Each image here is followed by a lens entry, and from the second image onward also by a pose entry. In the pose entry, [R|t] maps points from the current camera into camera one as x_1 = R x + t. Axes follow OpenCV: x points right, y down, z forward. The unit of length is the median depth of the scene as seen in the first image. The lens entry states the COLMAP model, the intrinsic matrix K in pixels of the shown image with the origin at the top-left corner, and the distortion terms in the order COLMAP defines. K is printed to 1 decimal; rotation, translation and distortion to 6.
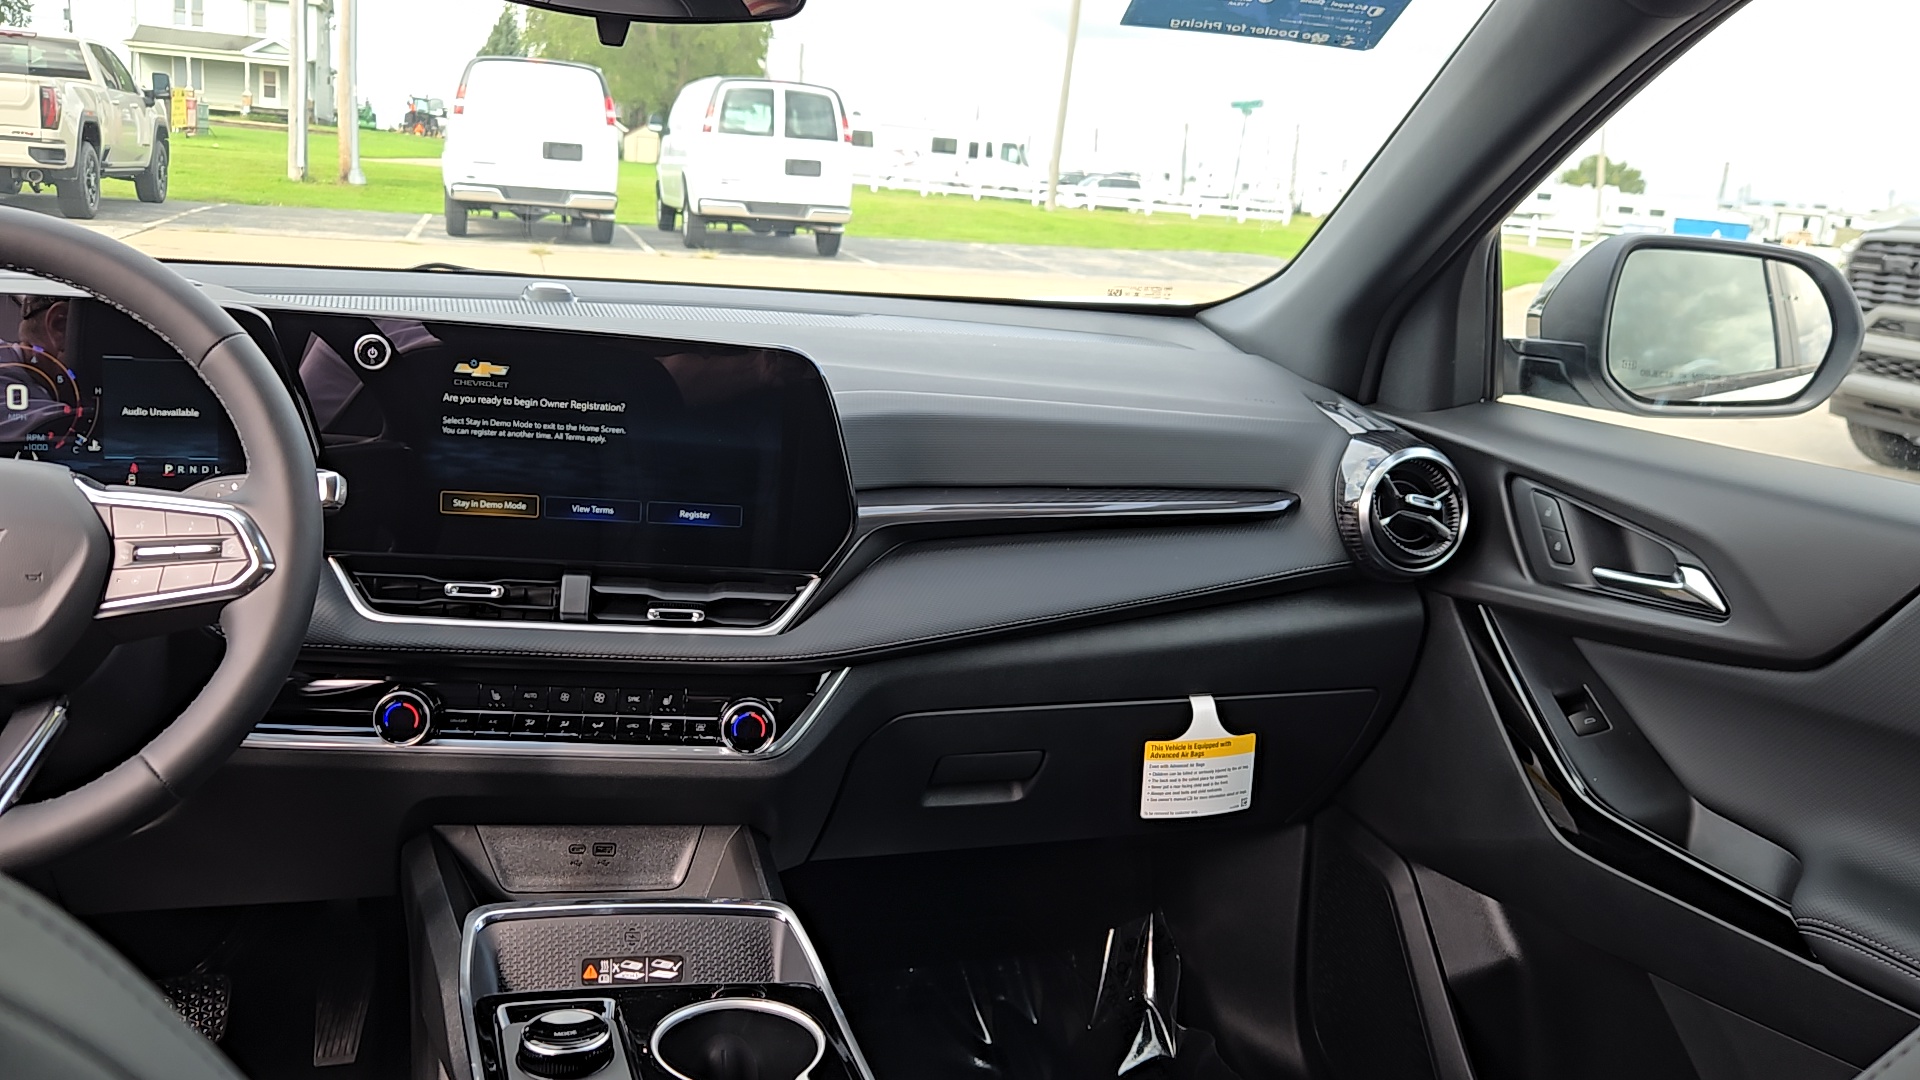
lens RADIAL K [[1607.7, 0, 960.2], [0, 1607.7, 546.7], [0, 0, 1]] dist [0.005463, 0.000671]
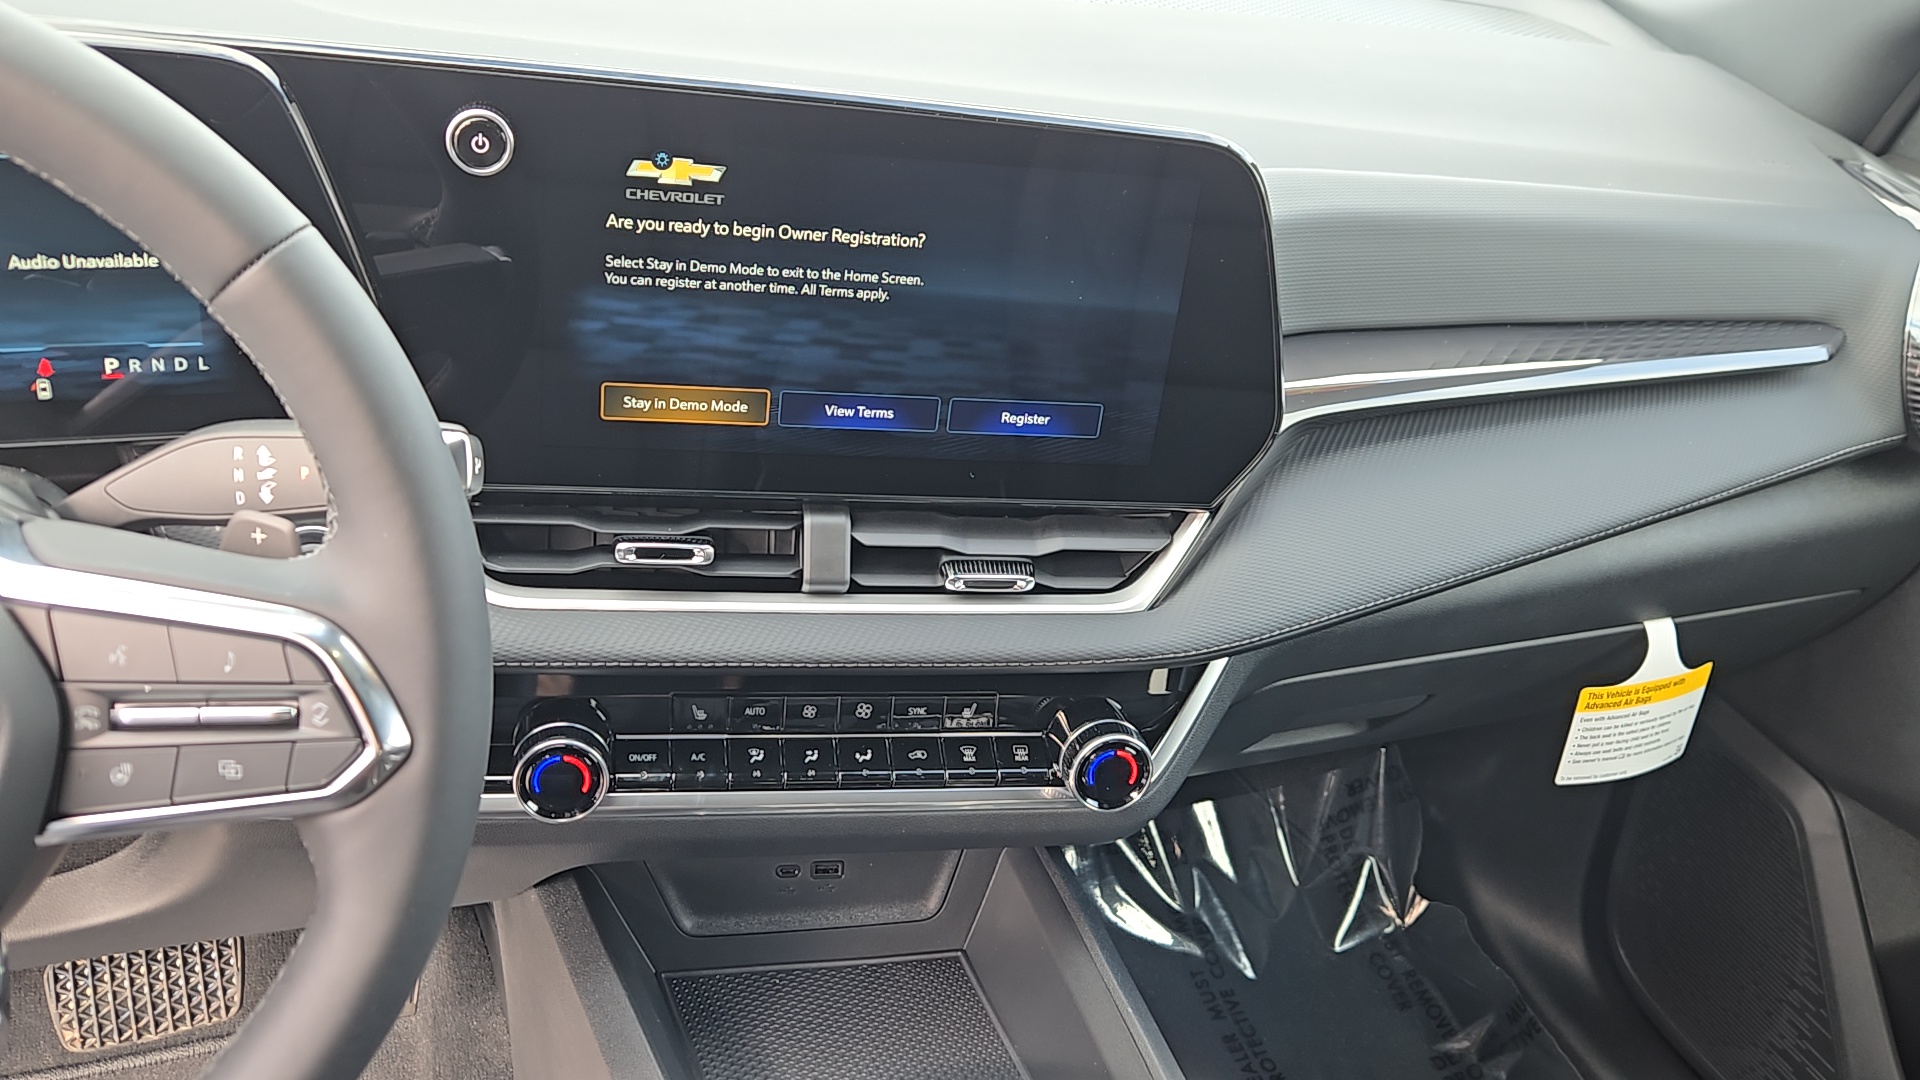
lens RADIAL K [[1607.7, 0, 964.3], [0, 1607.7, 545.6], [0, 0, 1]] dist [0.005463, 0.000671]
pose [[0.996981, 0.018957, 0.075294, -0.235727], [-0.040352, 0.954994, 0.293867, -0.151170], [-0.066334, -0.296019, 0.952876, 0.430984]]
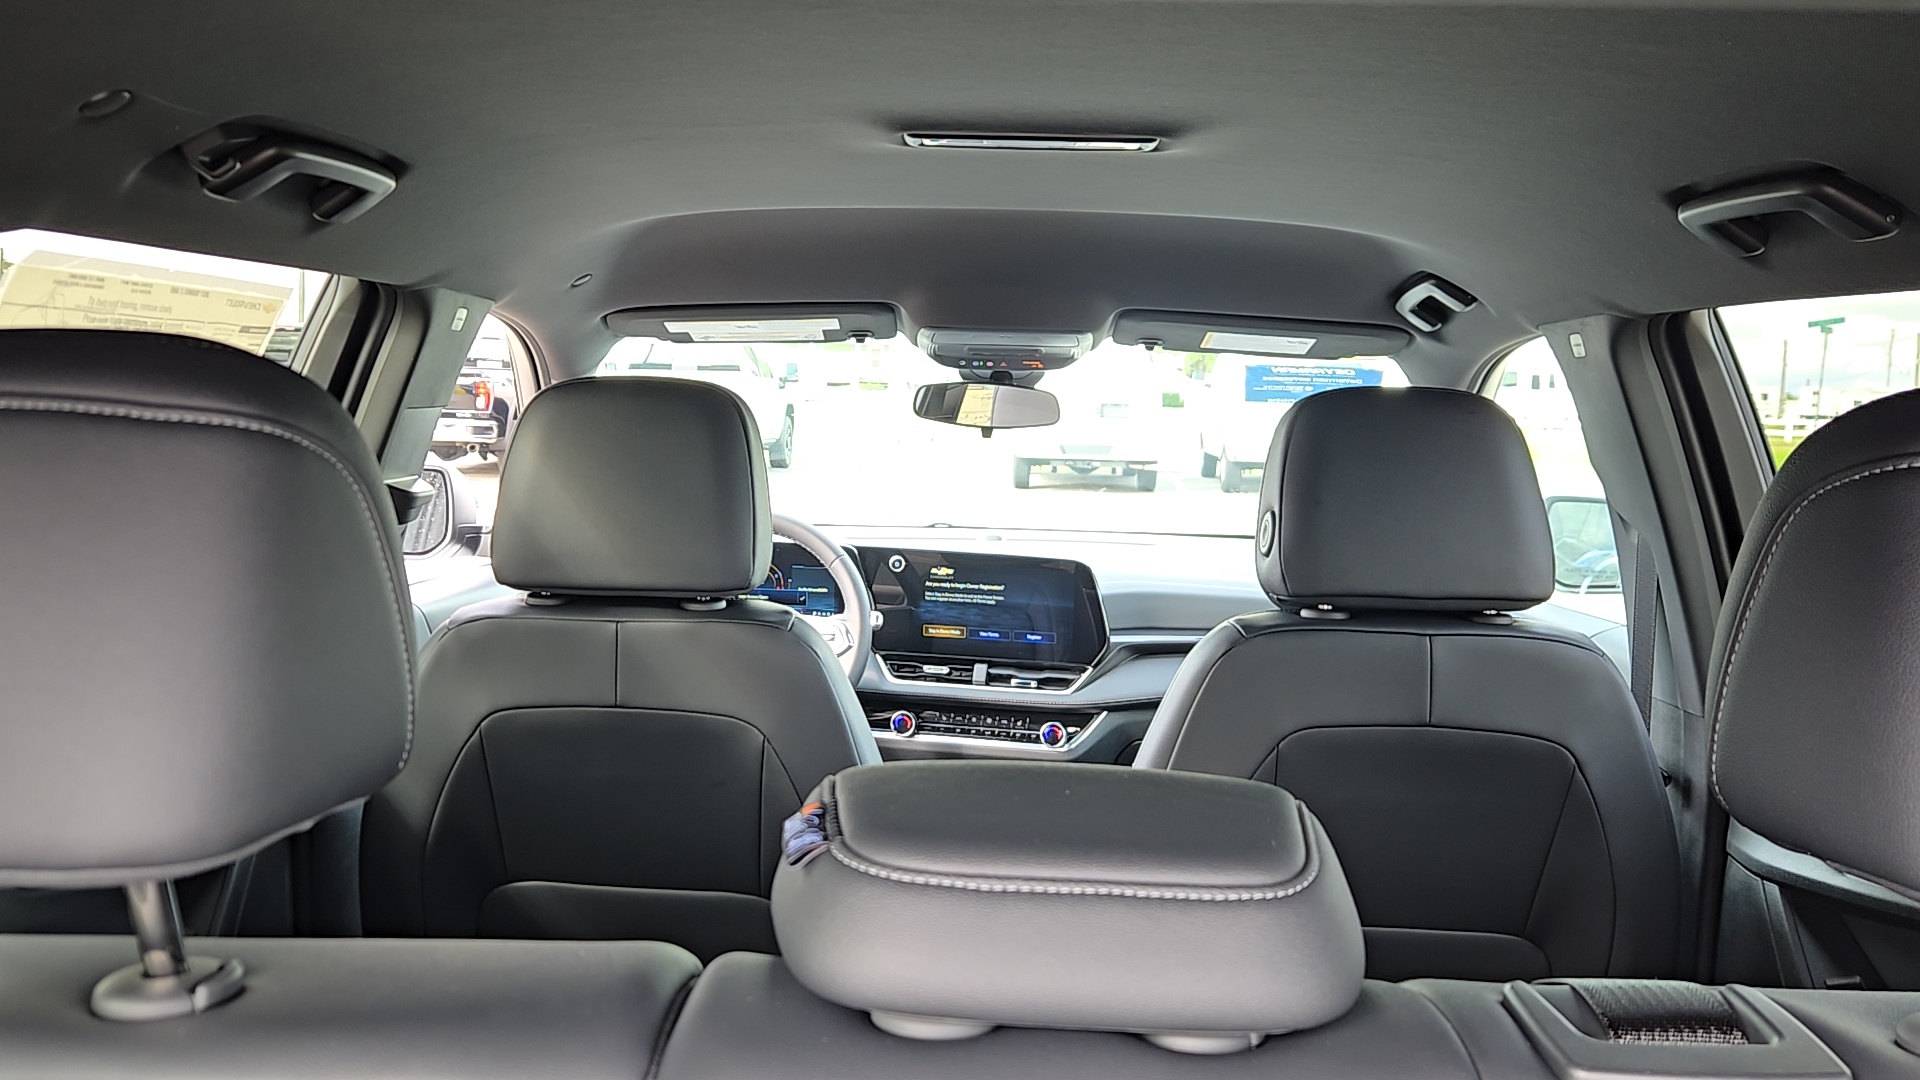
lens RADIAL K [[1607.7, 0, 942.7], [0, 1607.7, 549.4], [0, 0, 1]] dist [0.005463, 0.000671]
pose [[0.937388, -0.017670, -0.347837, 0.481408], [-0.033400, 0.989548, -0.140281, 0.173426], [0.346681, 0.143115, 0.927001, -1.079485]]
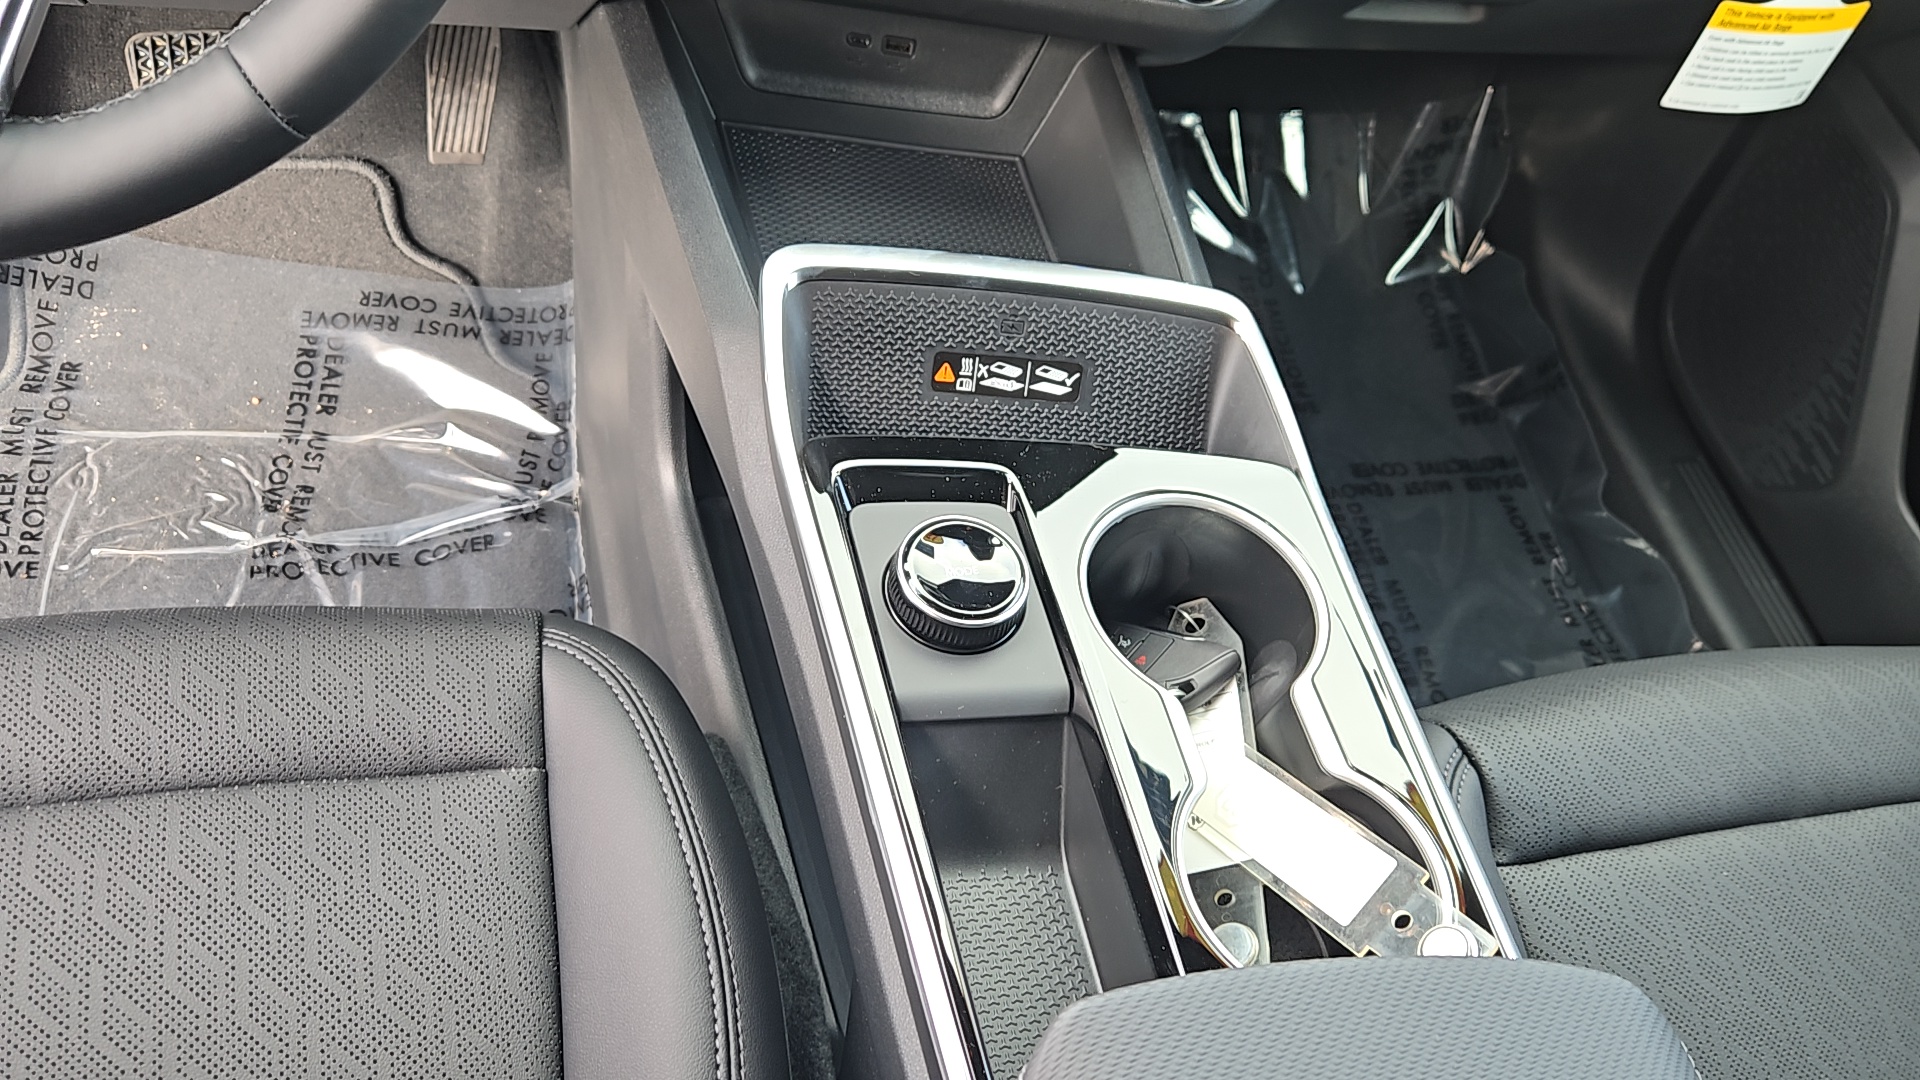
lens RADIAL K [[1607.7, 0, 961.5], [0, 1607.7, 543.2], [0, 0, 1]] dist [0.005463, 0.000671]
pose [[0.984760, 0.161744, 0.063932, -0.222526], [-0.165157, 0.754448, 0.635241, -0.086819], [0.054513, -0.636119, 0.769663, 0.397845]]
